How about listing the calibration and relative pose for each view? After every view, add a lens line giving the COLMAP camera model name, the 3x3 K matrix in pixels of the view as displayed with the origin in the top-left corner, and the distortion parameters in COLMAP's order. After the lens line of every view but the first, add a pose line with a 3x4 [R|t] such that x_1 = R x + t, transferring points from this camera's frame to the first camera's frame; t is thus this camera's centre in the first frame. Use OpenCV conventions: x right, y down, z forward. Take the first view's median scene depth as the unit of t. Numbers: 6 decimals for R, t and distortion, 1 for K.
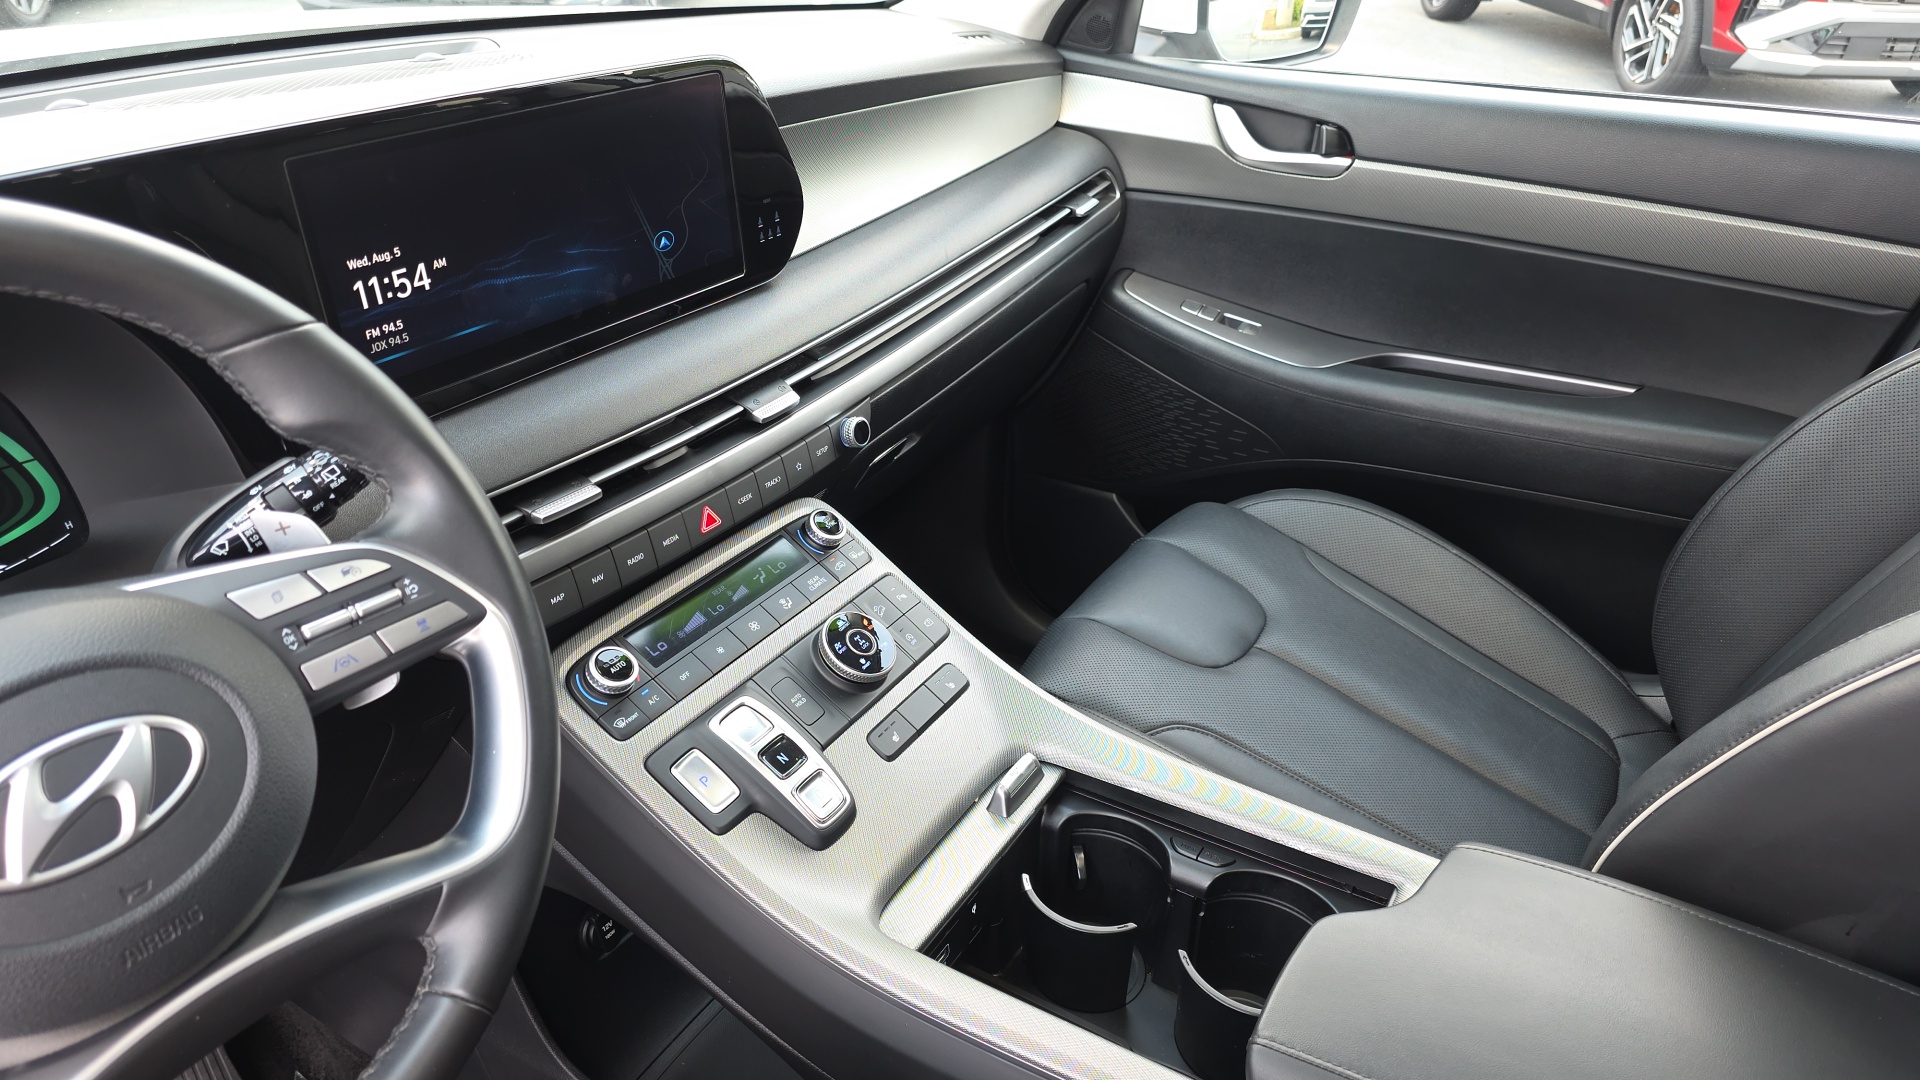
lens RADIAL K [[1302.0, 0, 976.2], [0, 1302.0, 539.4], [0, 0, 1]] dist [0.039560, -0.053520]
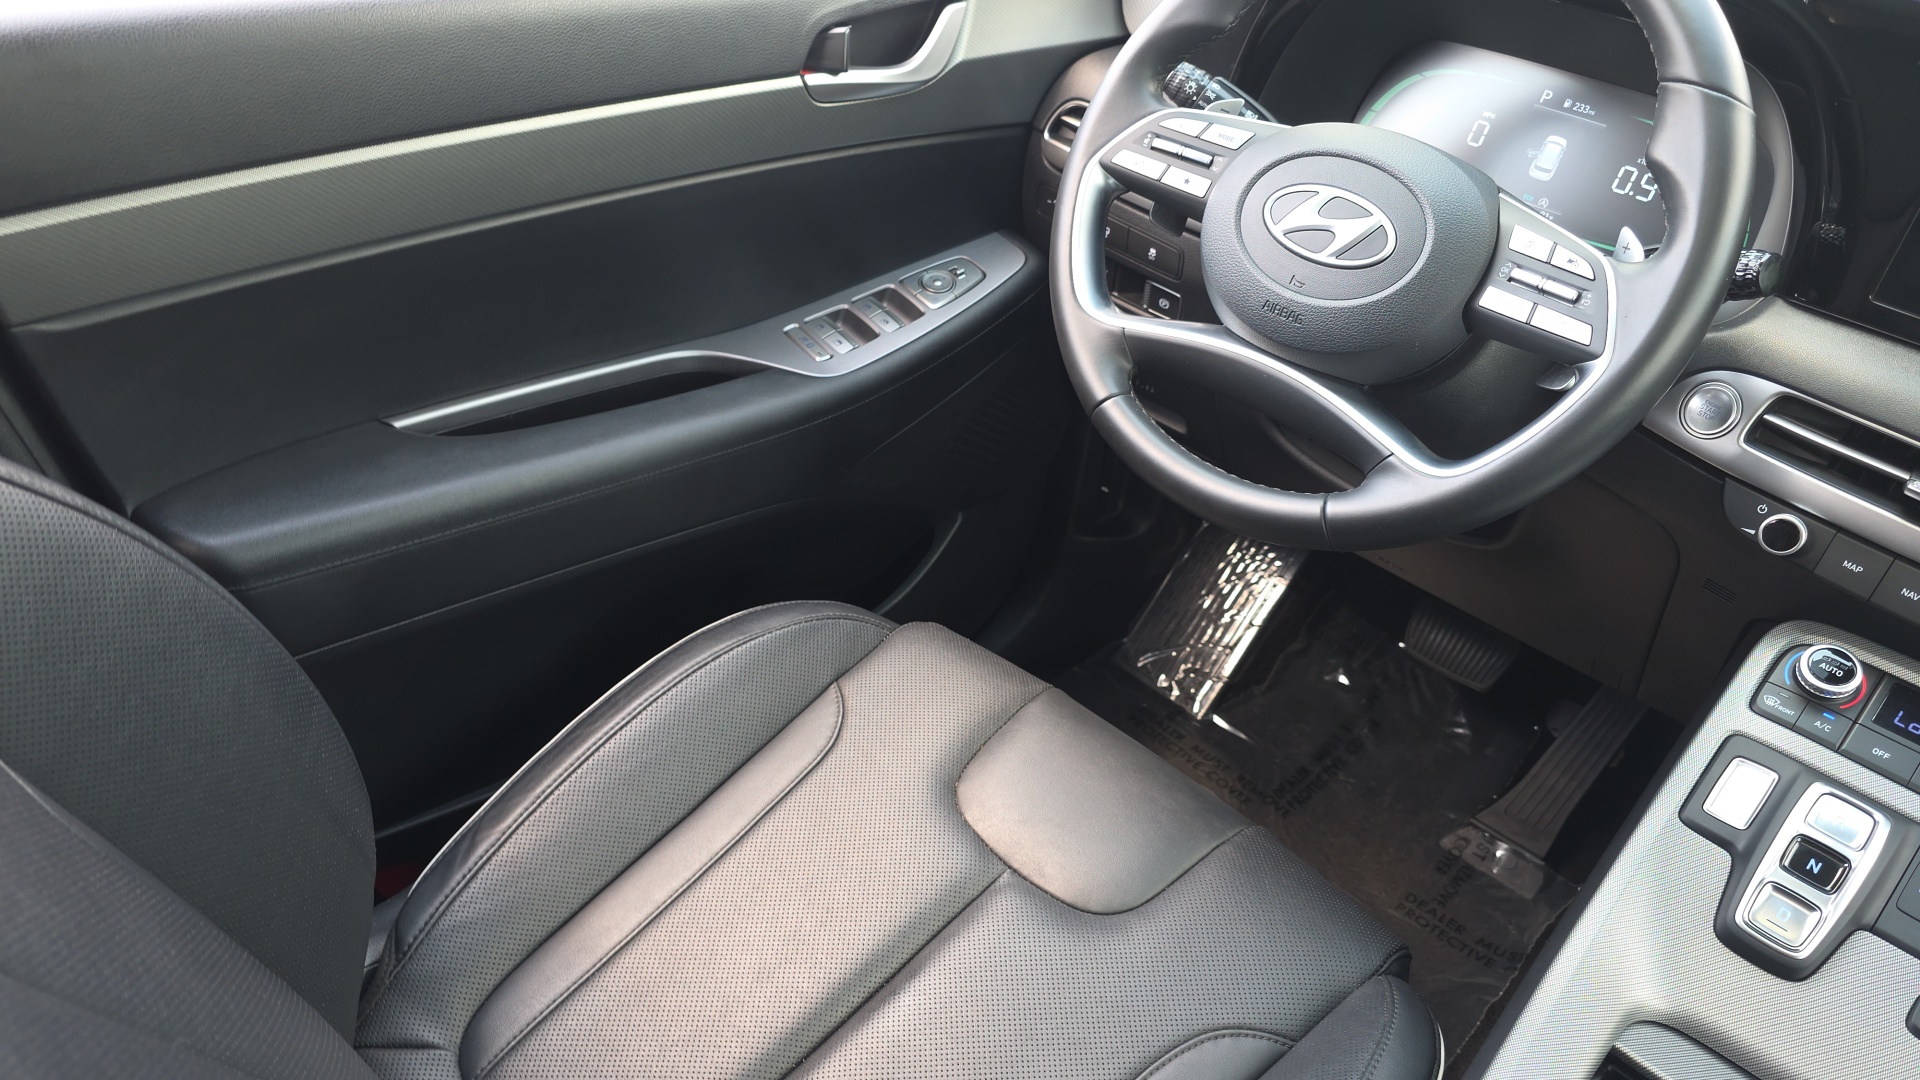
lens RADIAL K [[1309.4, 0, 938.8], [0, 1309.4, 548.5], [0, 0, 1]] dist [0.067951, -0.079600]
pose [[-0.227293, 0.502264, -0.834308, 0.534849], [-0.572529, 0.624107, 0.531696, -0.081610], [0.787749, 0.598516, 0.145705, 0.292031]]
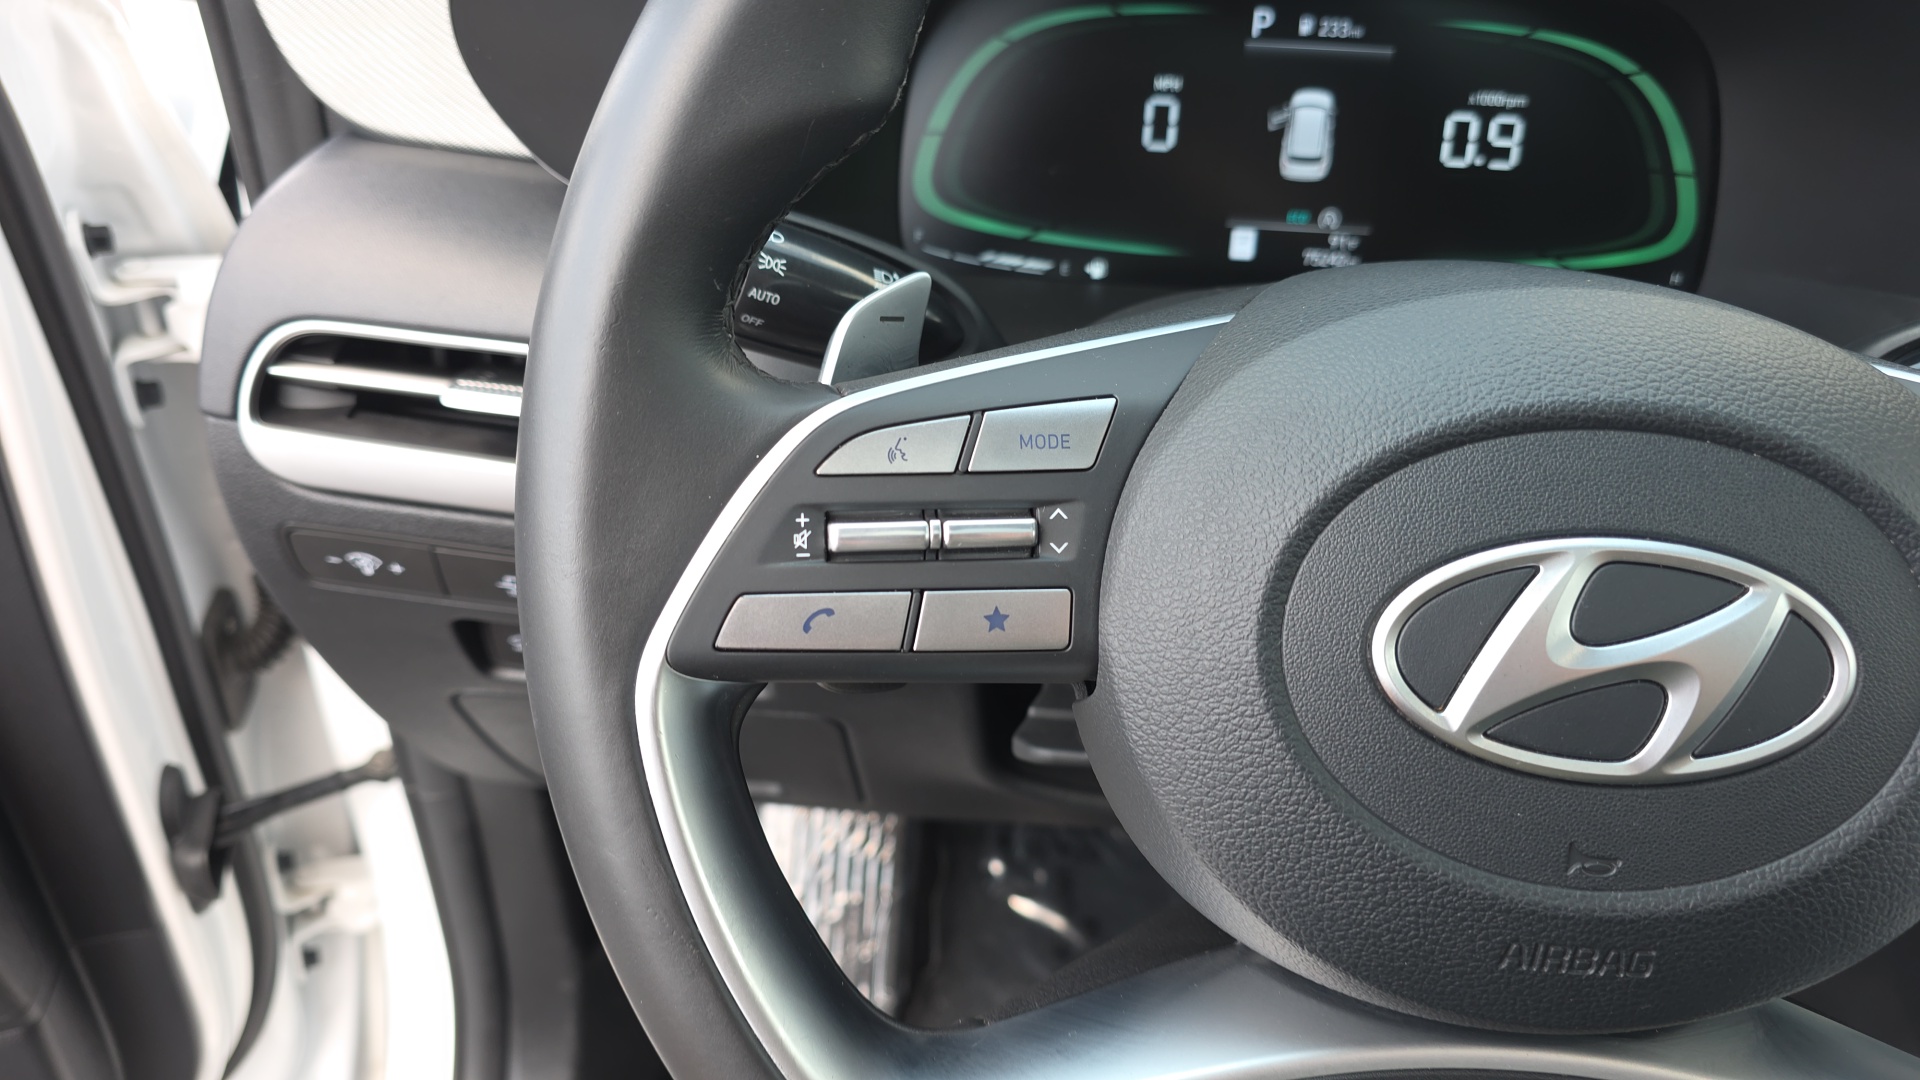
lens RADIAL K [[1337.7, 0, 952.0], [0, 1337.7, 538.5], [0, 0, 1]] dist [0.019590, -0.044985]
pose [[0.461122, 0.488841, -0.740541, -0.213558], [-0.444464, 0.849569, 0.284051, 0.060394], [0.767996, 0.198161, 0.609027, 0.228451]]
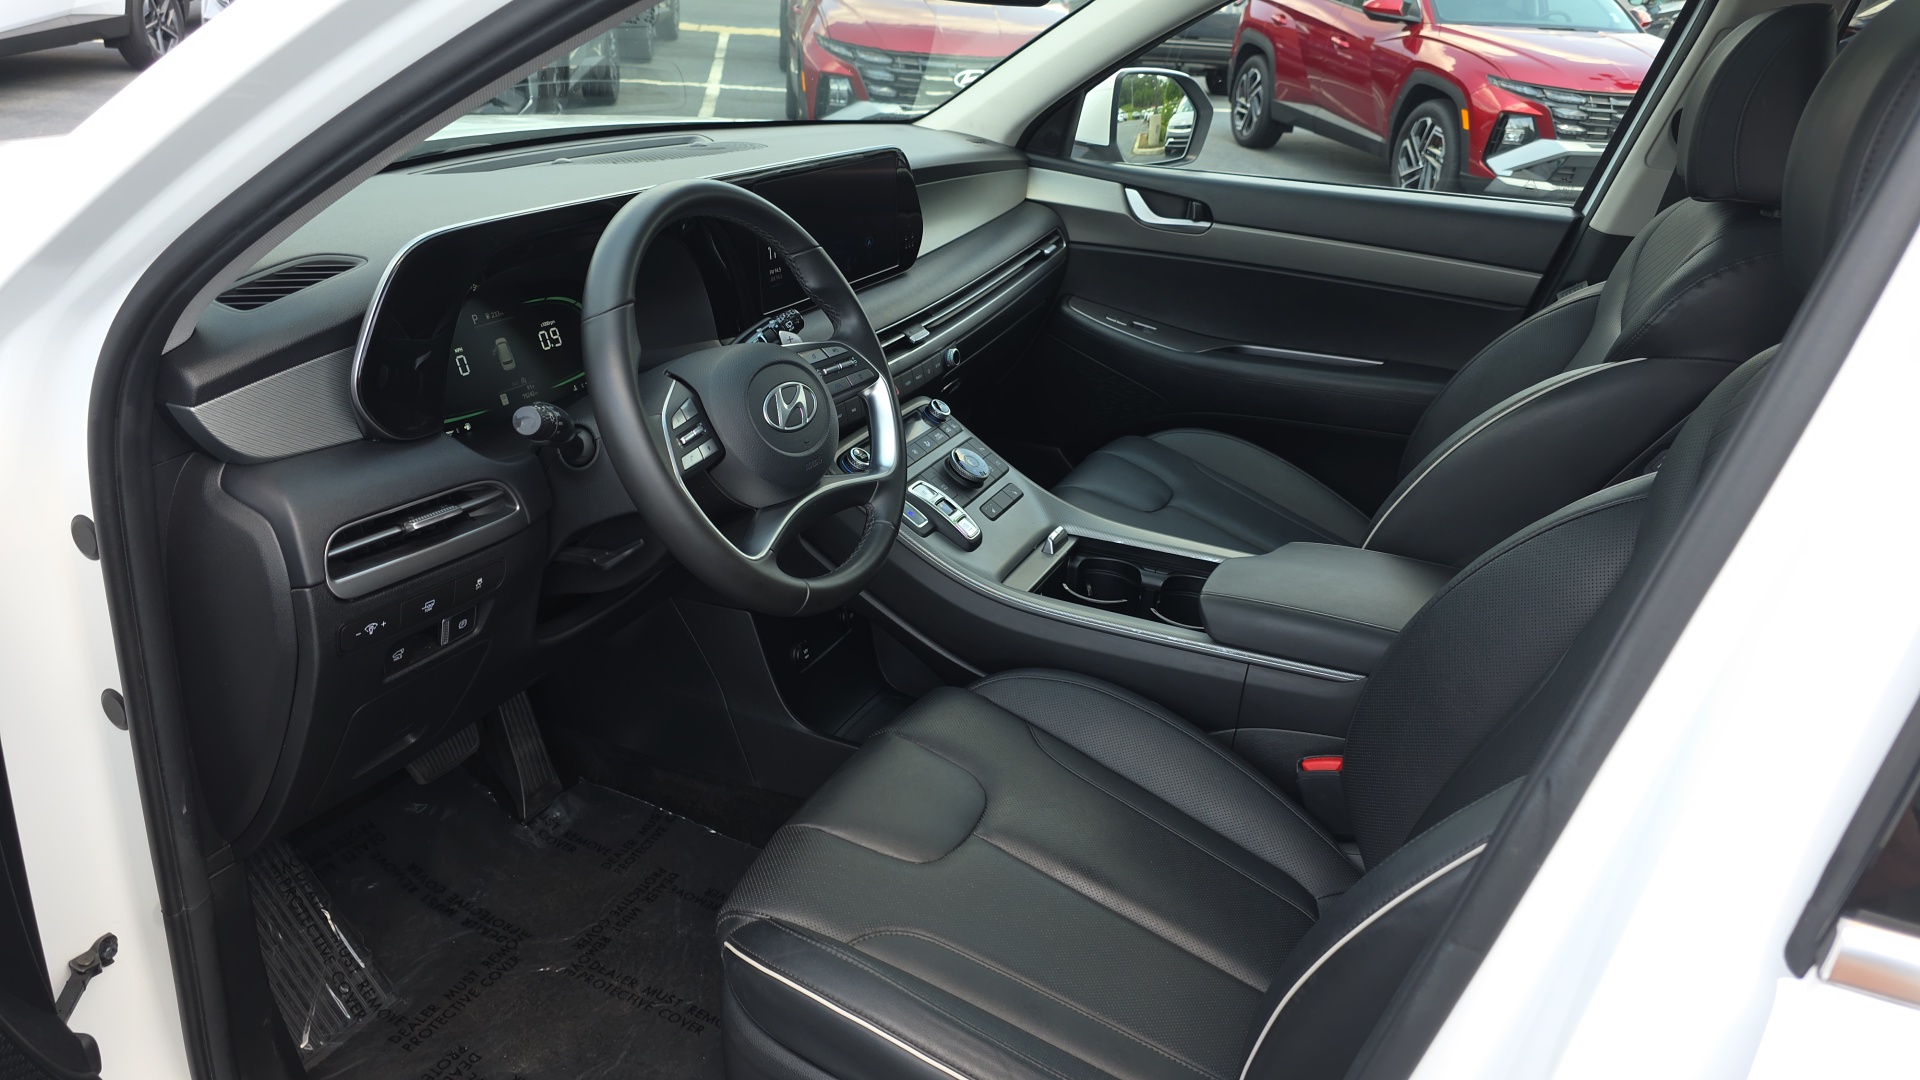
lens RADIAL K [[1302.0, 0, 976.2], [0, 1302.0, 539.4], [0, 0, 1]] dist [0.039560, -0.053520]
pose [[0.992047, -0.011325, 0.125358, -0.314948], [0.021375, 0.996636, -0.079118, 0.334704], [-0.124040, 0.081168, 0.988952, -0.802625]]
